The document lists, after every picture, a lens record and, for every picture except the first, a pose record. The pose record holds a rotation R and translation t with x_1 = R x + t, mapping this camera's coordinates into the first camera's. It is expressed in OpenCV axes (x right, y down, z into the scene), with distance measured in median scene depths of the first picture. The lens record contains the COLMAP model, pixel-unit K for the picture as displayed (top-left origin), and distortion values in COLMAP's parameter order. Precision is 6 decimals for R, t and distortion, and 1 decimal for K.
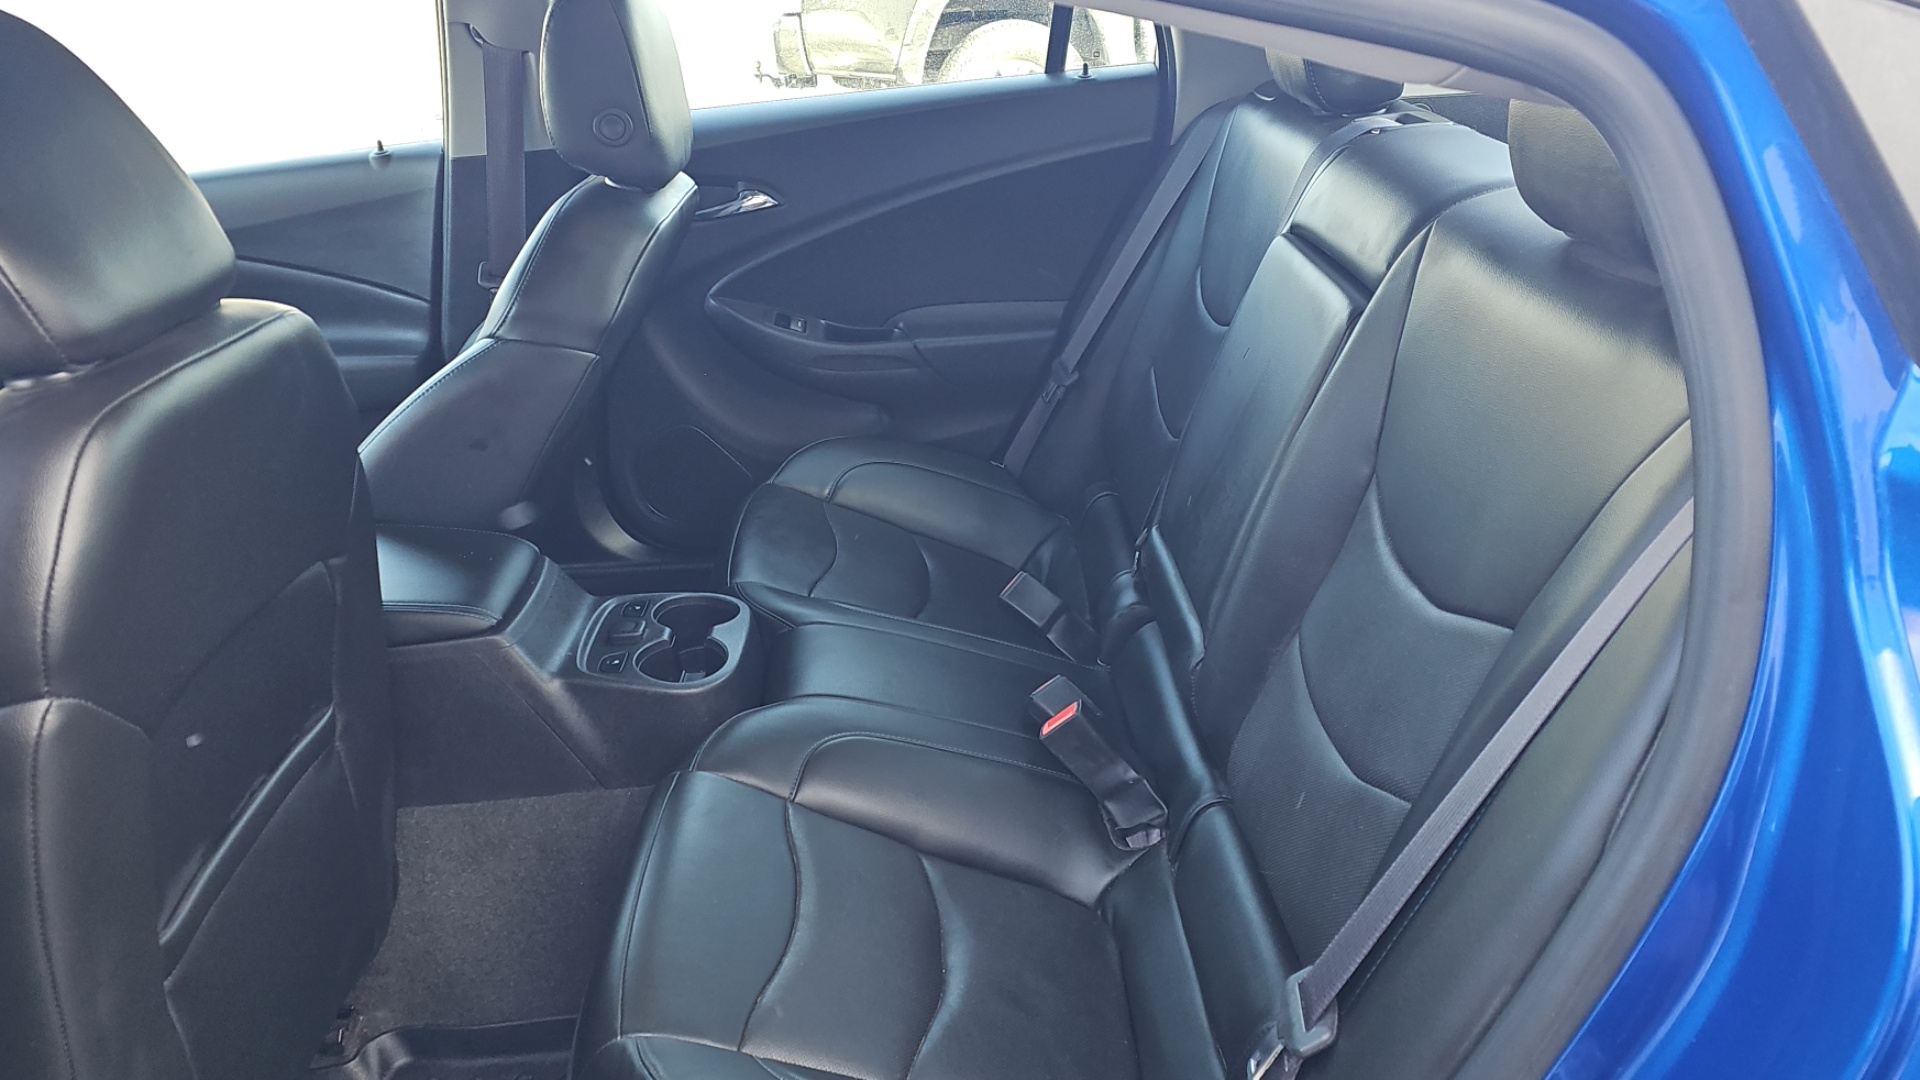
lens RADIAL K [[1362.2, 0, 964.5], [0, 1362.2, 536.6], [0, 0, 1]] dist [0.081513, -0.062106]
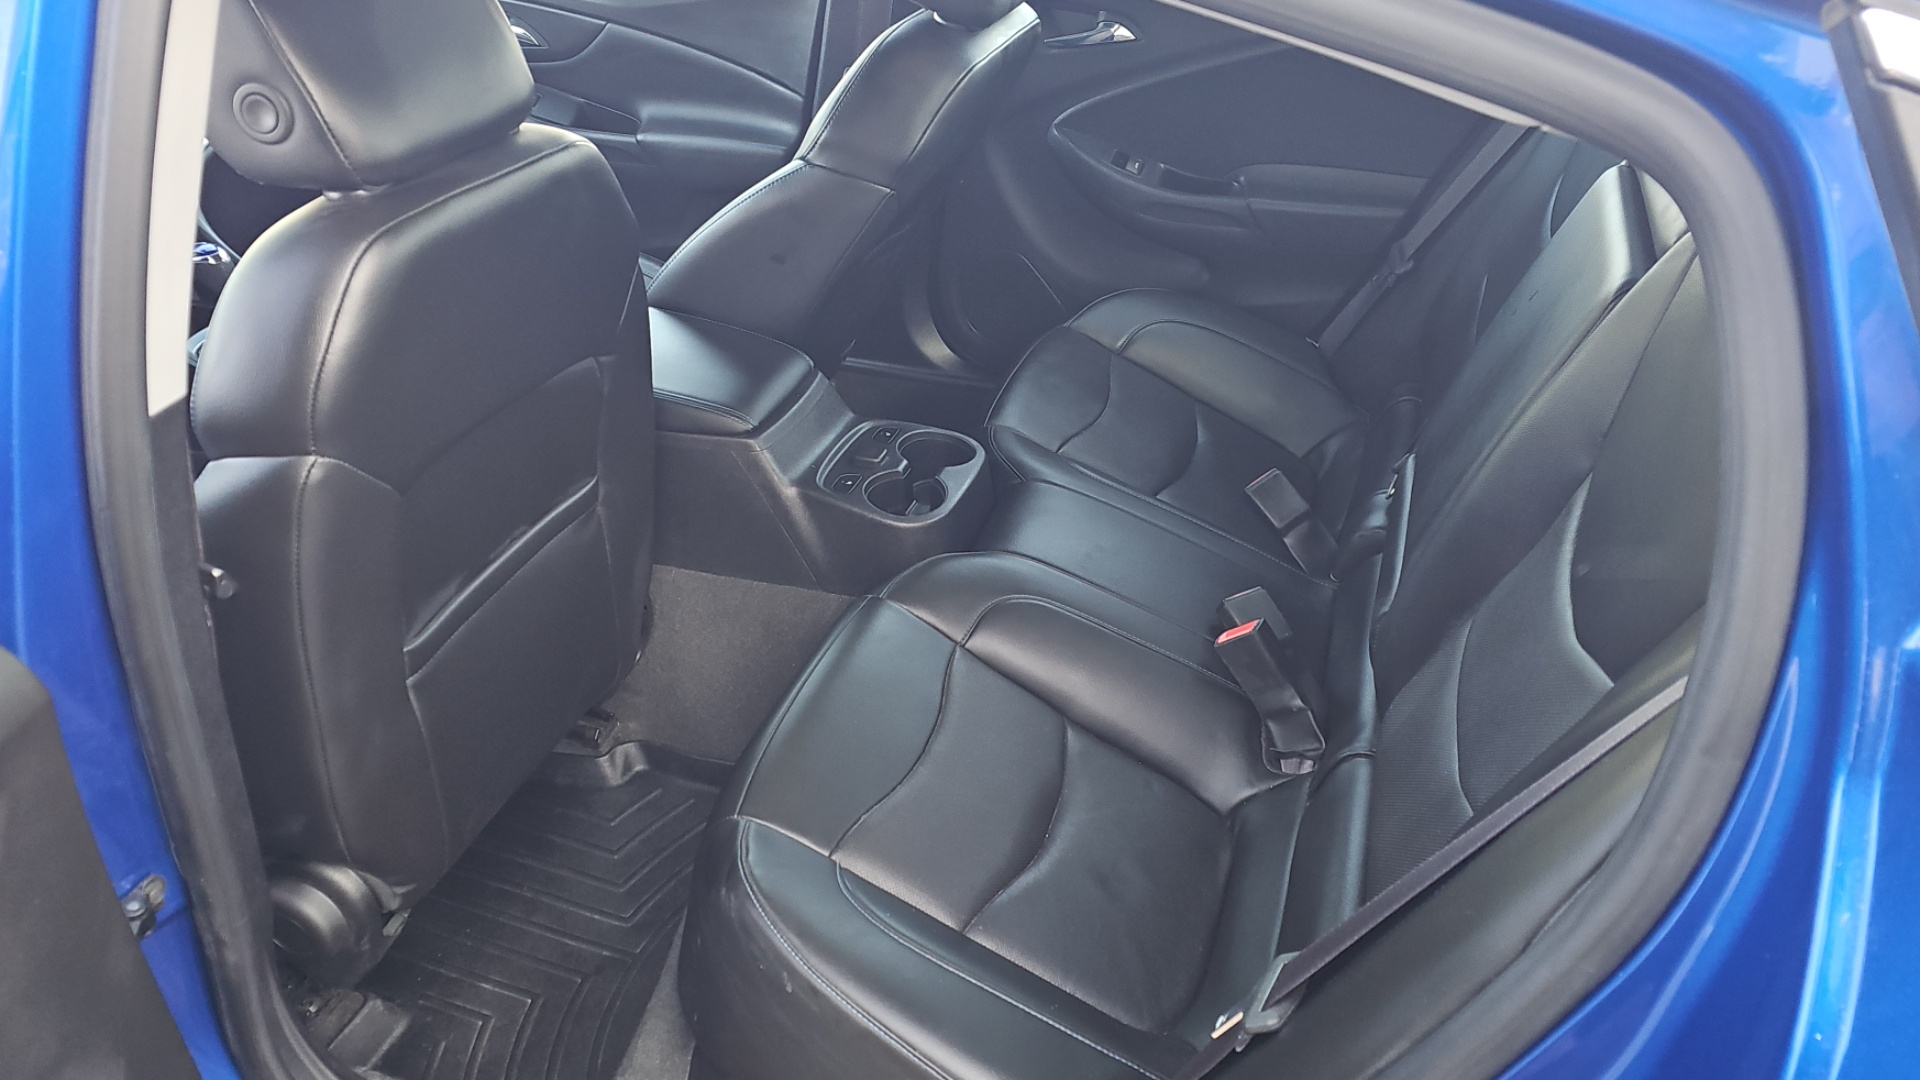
lens RADIAL K [[1362.2, 0, 948.2], [0, 1362.2, 538.5], [0, 0, 1]] dist [0.081513, -0.062106]
pose [[0.931952, 0.221350, -0.287174, 0.145713], [-0.173787, 0.967819, 0.182001, -0.079009], [0.318219, -0.119709, 0.940429, -0.005546]]
